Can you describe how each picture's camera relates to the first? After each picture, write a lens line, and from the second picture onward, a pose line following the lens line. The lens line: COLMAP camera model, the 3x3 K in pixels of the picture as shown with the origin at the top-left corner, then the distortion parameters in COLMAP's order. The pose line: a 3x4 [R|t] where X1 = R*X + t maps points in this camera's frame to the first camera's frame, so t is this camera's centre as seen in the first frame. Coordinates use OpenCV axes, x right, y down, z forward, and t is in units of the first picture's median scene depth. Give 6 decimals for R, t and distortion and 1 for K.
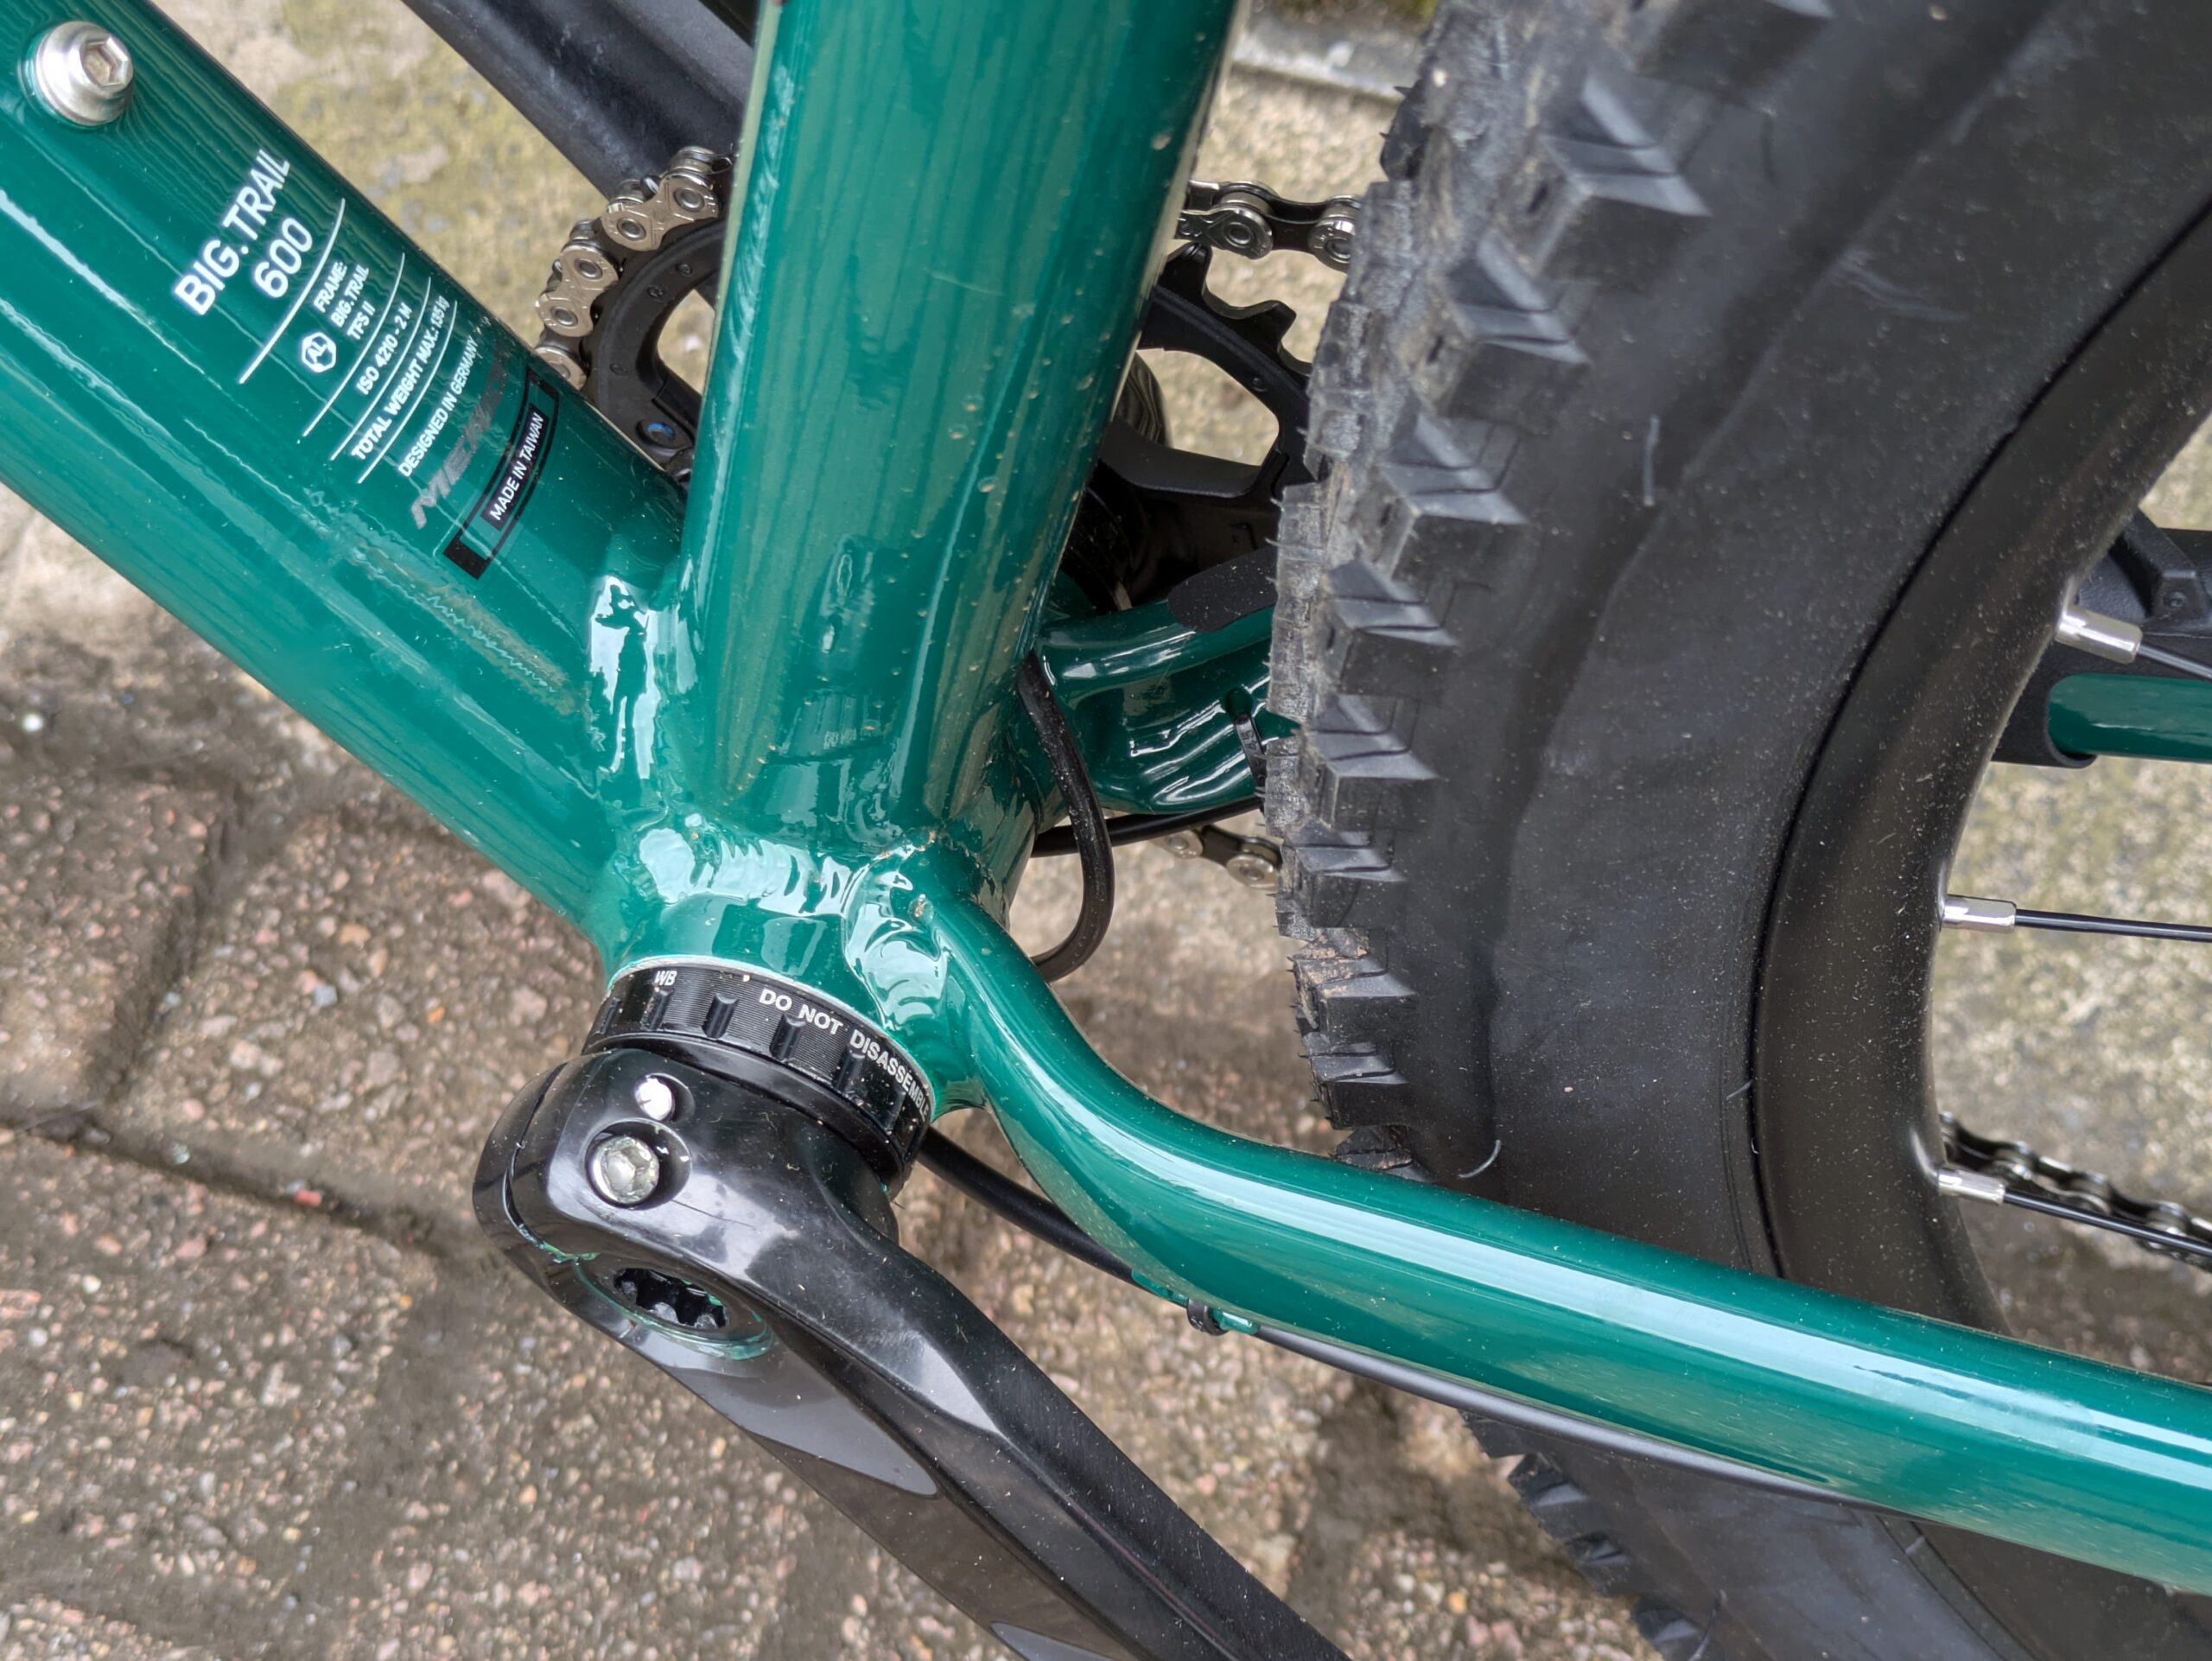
lens RADIAL K [[3302.0, 0, 1103.7], [0, 3302.0, 833.9], [0, 0, 1]] dist [0.011316, 0.000000]
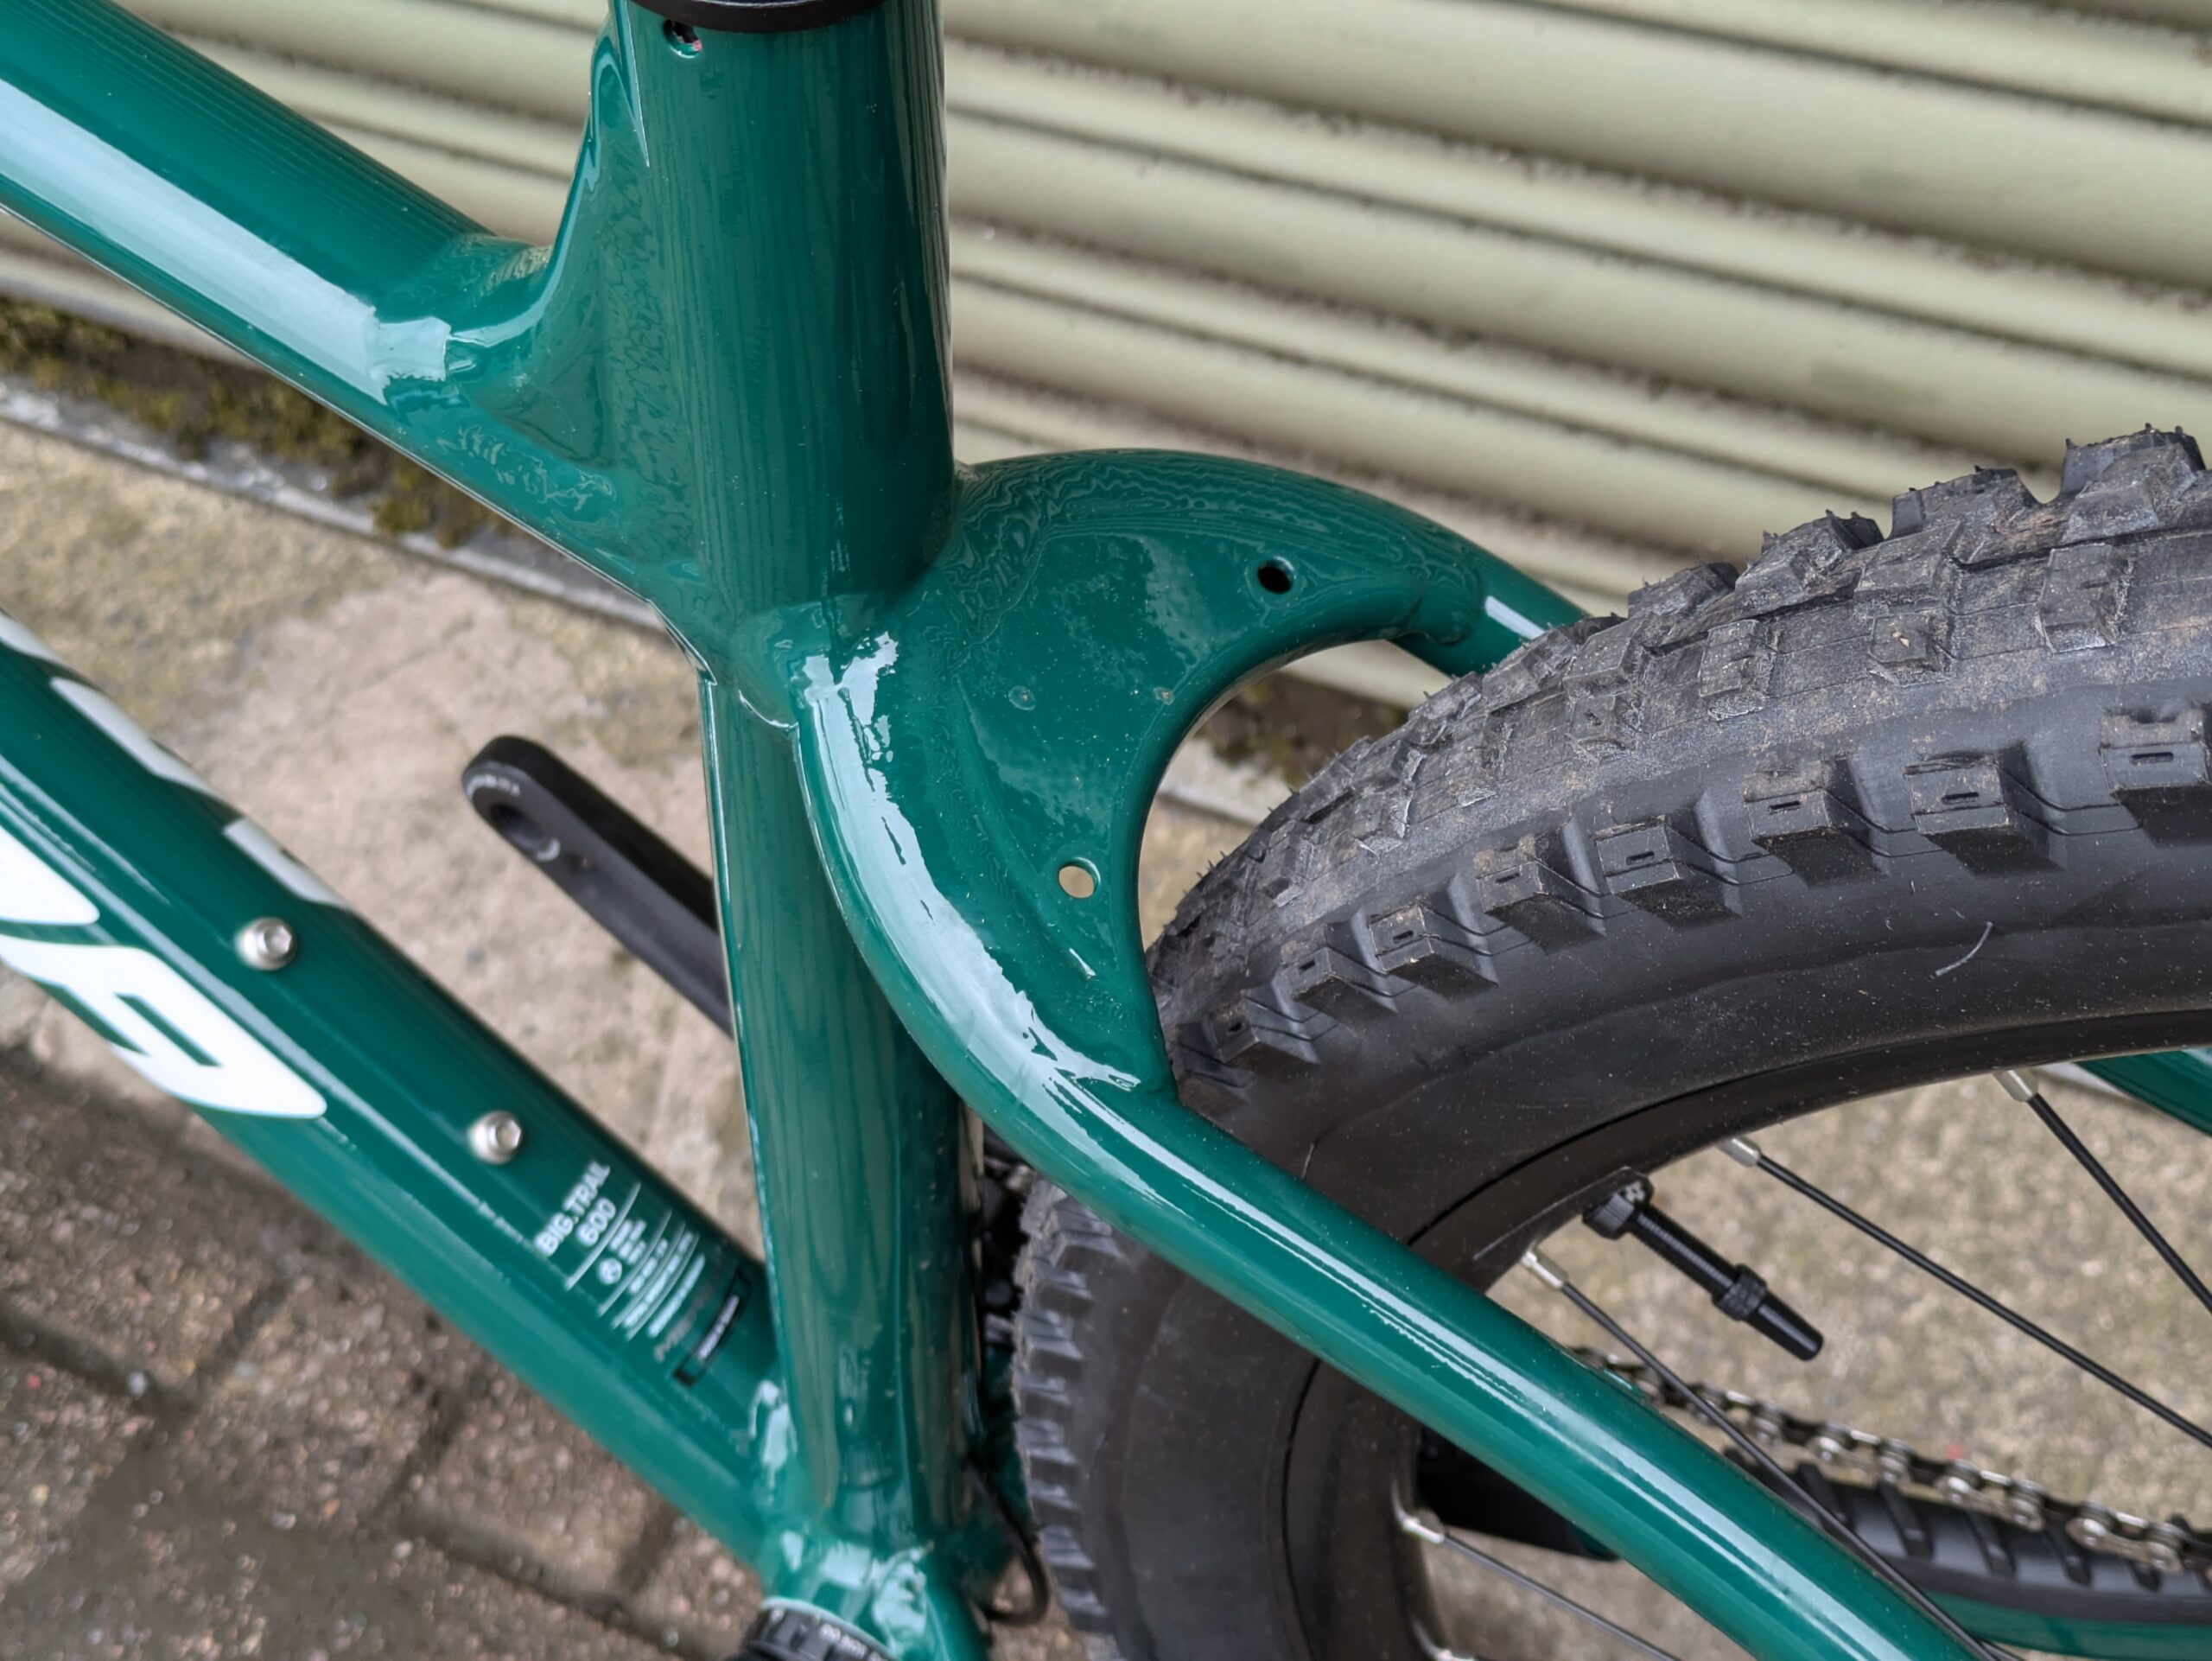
lens RADIAL K [[3302.0, 0, 1109.0], [0, 3302.0, 831.3], [0, 0, 1]] dist [0.011316, 0.000000]
pose [[0.968994, 0.045483, -0.242862, 0.479249], [-0.076650, 0.989754, -0.120467, -0.182811], [0.234894, 0.135348, 0.962552, -0.783520]]
